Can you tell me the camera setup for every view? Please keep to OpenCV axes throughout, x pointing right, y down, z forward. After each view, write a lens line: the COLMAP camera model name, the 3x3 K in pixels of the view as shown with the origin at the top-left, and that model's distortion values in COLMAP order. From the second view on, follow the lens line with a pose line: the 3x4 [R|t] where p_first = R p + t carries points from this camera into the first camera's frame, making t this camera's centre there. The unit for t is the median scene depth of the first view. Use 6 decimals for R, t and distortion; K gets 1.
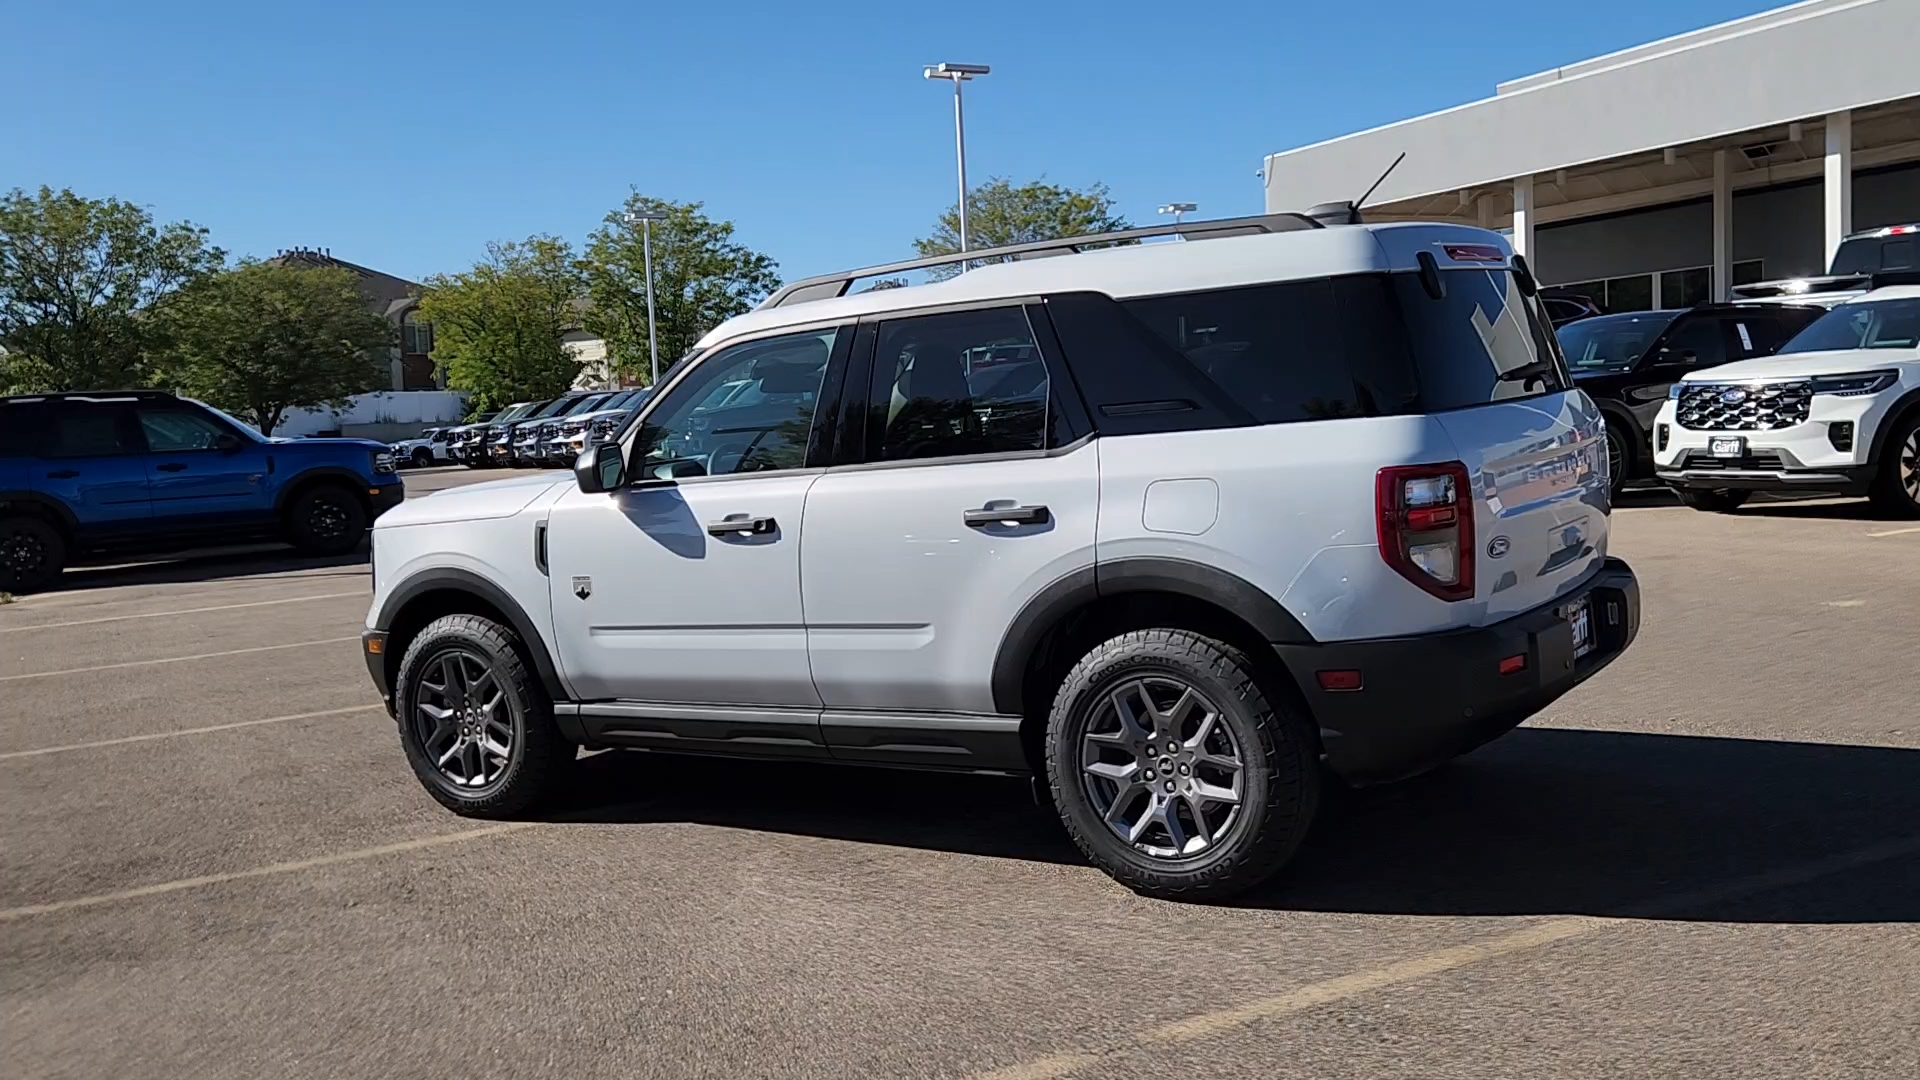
lens RADIAL K [[1764.0, 0, 949.3], [0, 1764.0, 578.8], [0, 0, 1]] dist [0.028250, -0.013233]
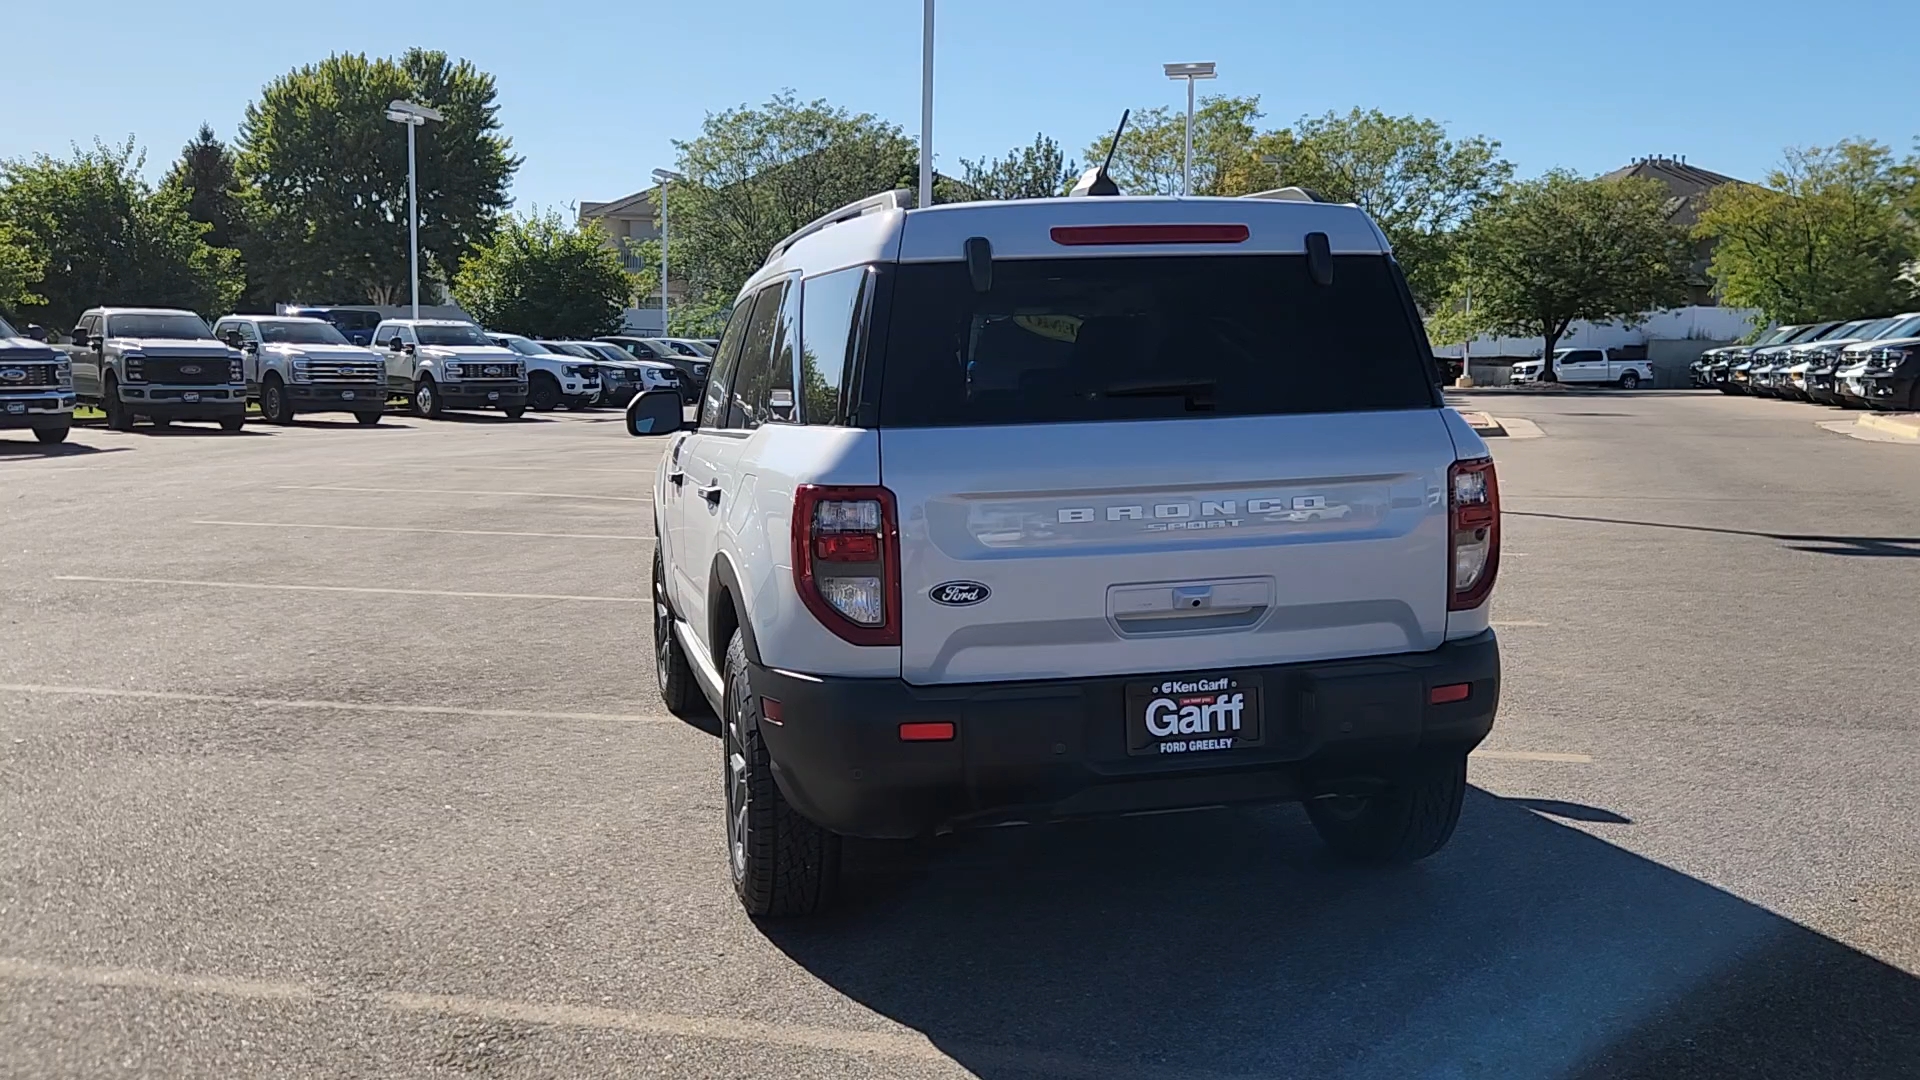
lens RADIAL K [[1764.0, 0, 949.3], [0, 1764.0, 578.8], [0, 0, 1]] dist [0.028250, -0.013233]
pose [[0.733656, 0.141299, -0.664668, 0.663946], [-0.107344, 0.989959, 0.091965, -0.077894], [0.670988, 0.003877, 0.741458, 0.285863]]
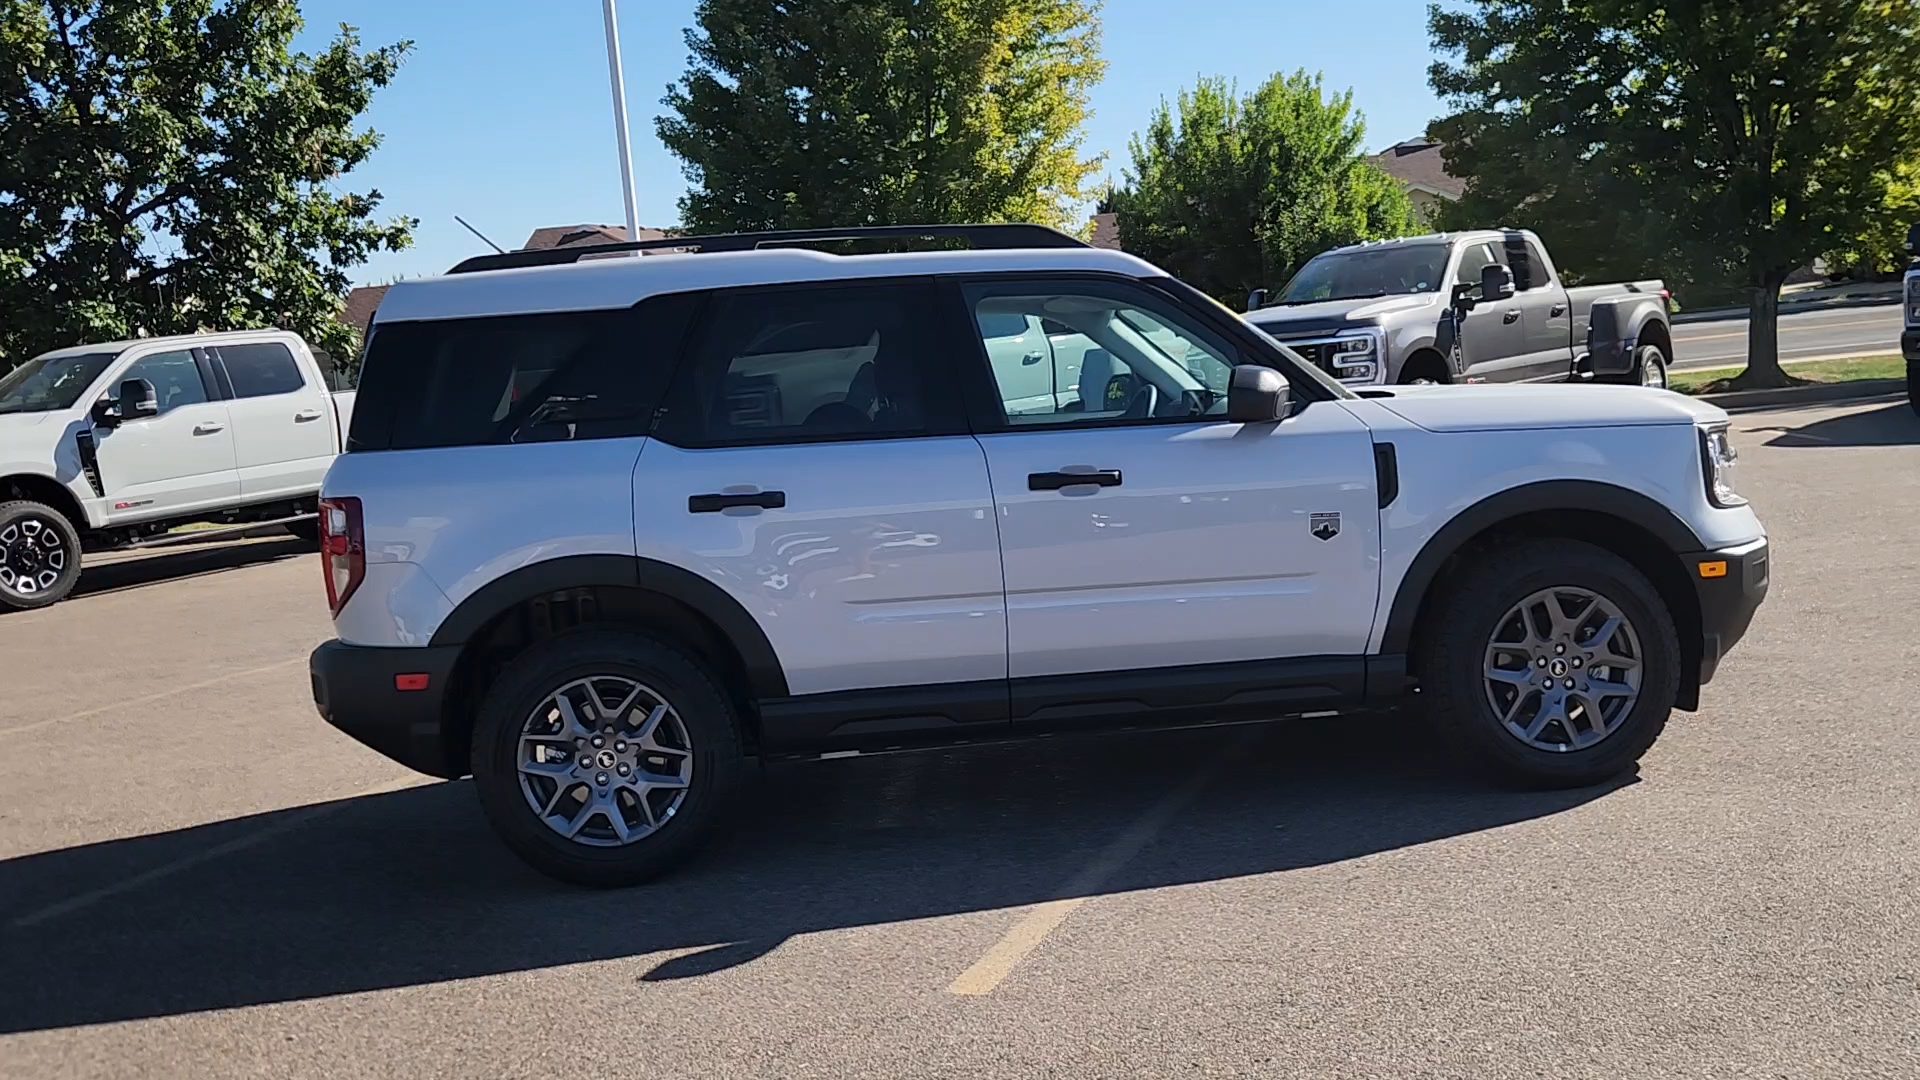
lens RADIAL K [[1767.4, 0, 946.6], [0, 1767.4, 578.8], [0, 0, 1]] dist [0.024737, -0.015879]
pose [[-0.757300, 0.203908, -0.620418, 0.656561], [0.059233, 0.967537, 0.245691, -0.237089], [0.650375, 0.149313, -0.744794, 1.775882]]
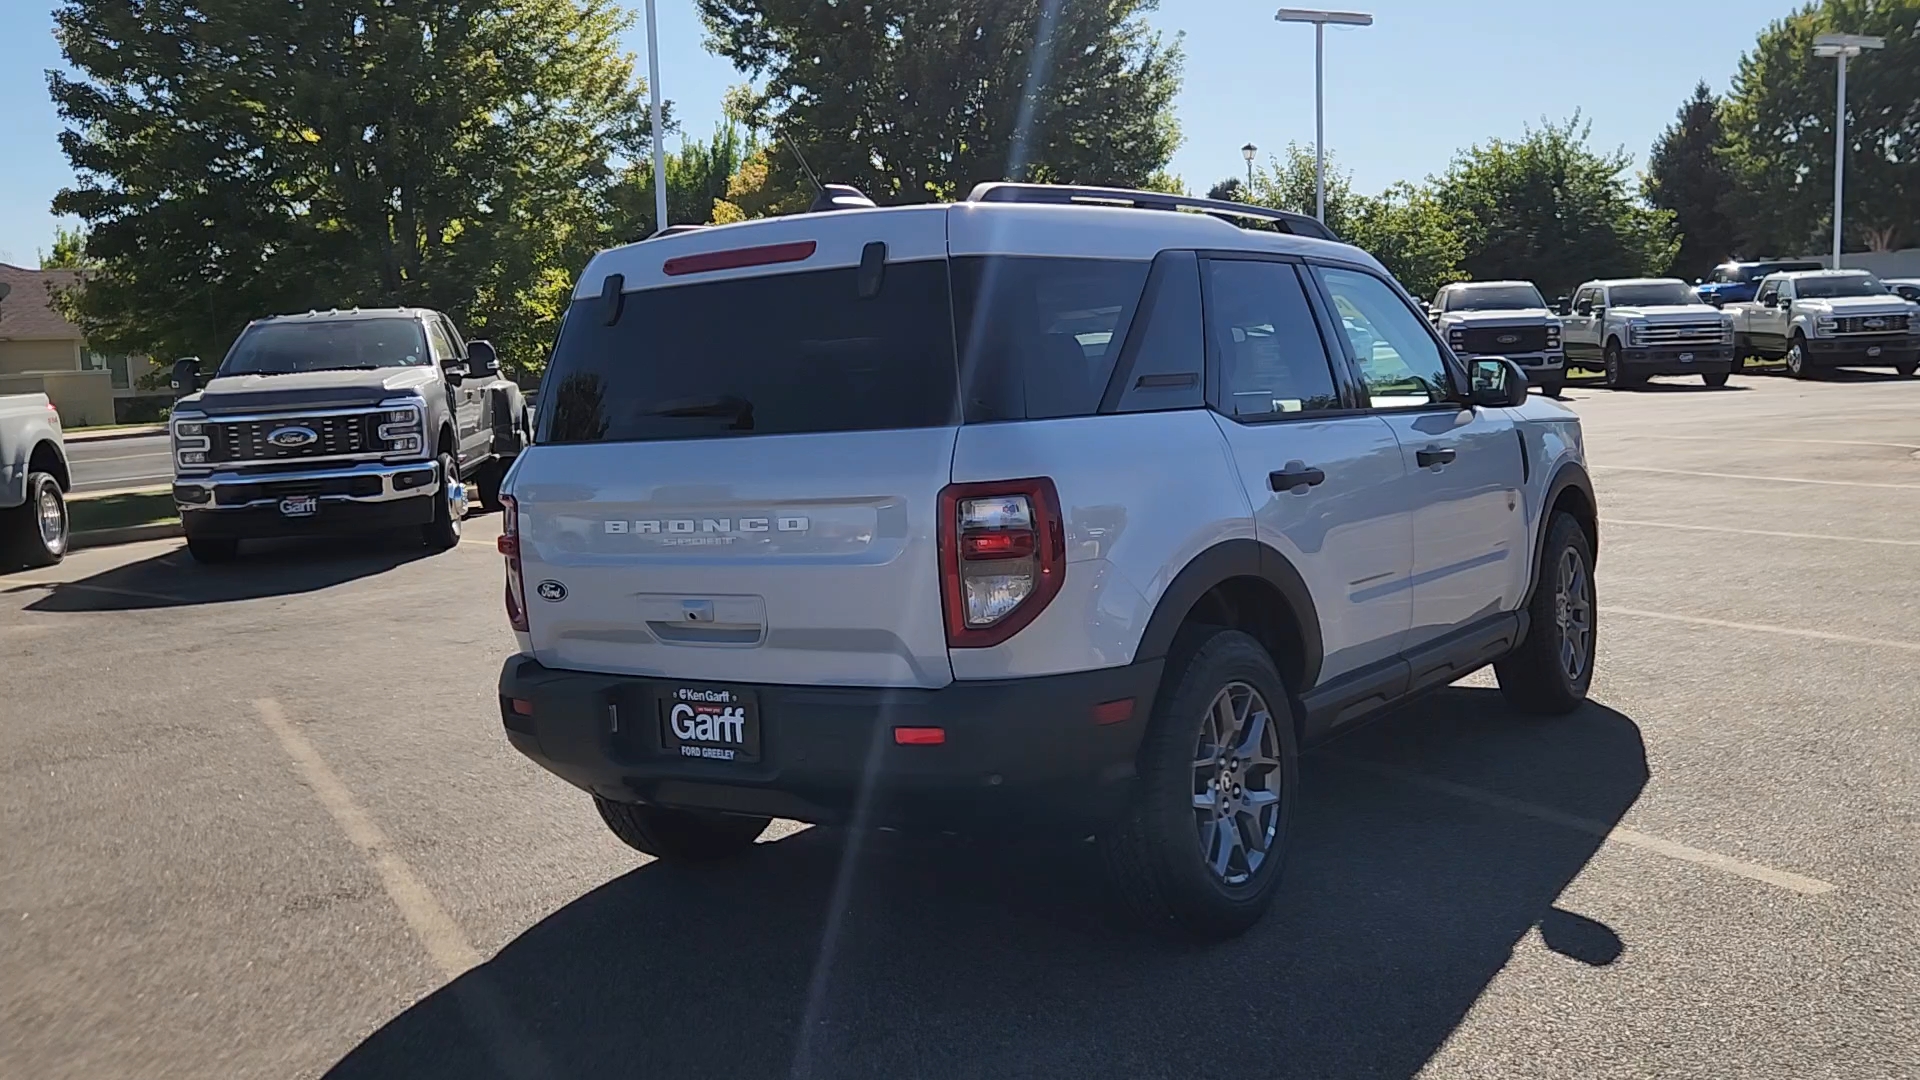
lens RADIAL K [[1764.0, 0, 949.3], [0, 1764.0, 578.8], [0, 0, 1]] dist [0.028250, -0.013233]
pose [[0.002061, 0.184814, -0.982771, 0.966414], [-0.050376, 0.981545, 0.184477, -0.163796], [0.998728, 0.049128, 0.011333, 0.924797]]
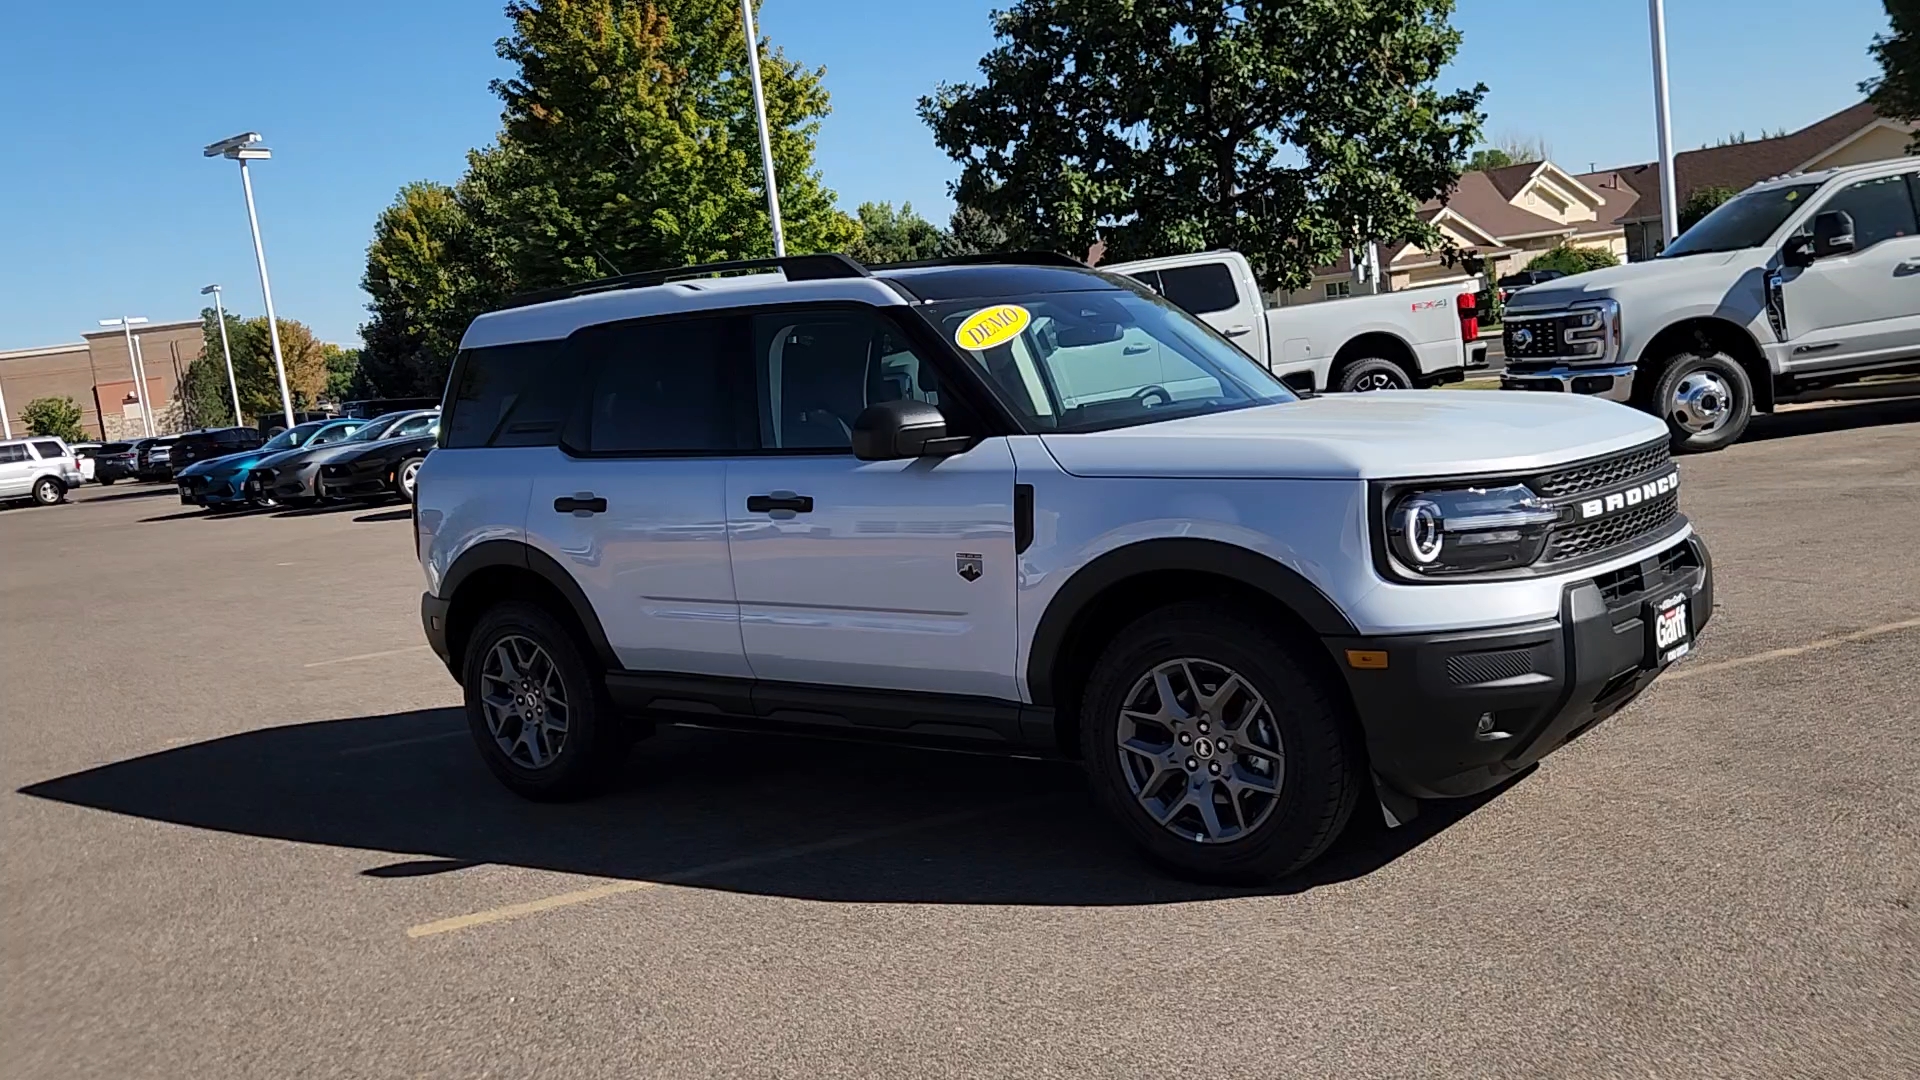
lens RADIAL K [[1767.4, 0, 946.6], [0, 1767.4, 578.8], [0, 0, 1]] dist [0.024737, -0.015879]
pose [[-0.983781, 0.156552, 0.087554, -0.083178], [0.172747, 0.958344, 0.227454, -0.226344], [-0.048298, 0.238889, -0.969845, 2.064017]]
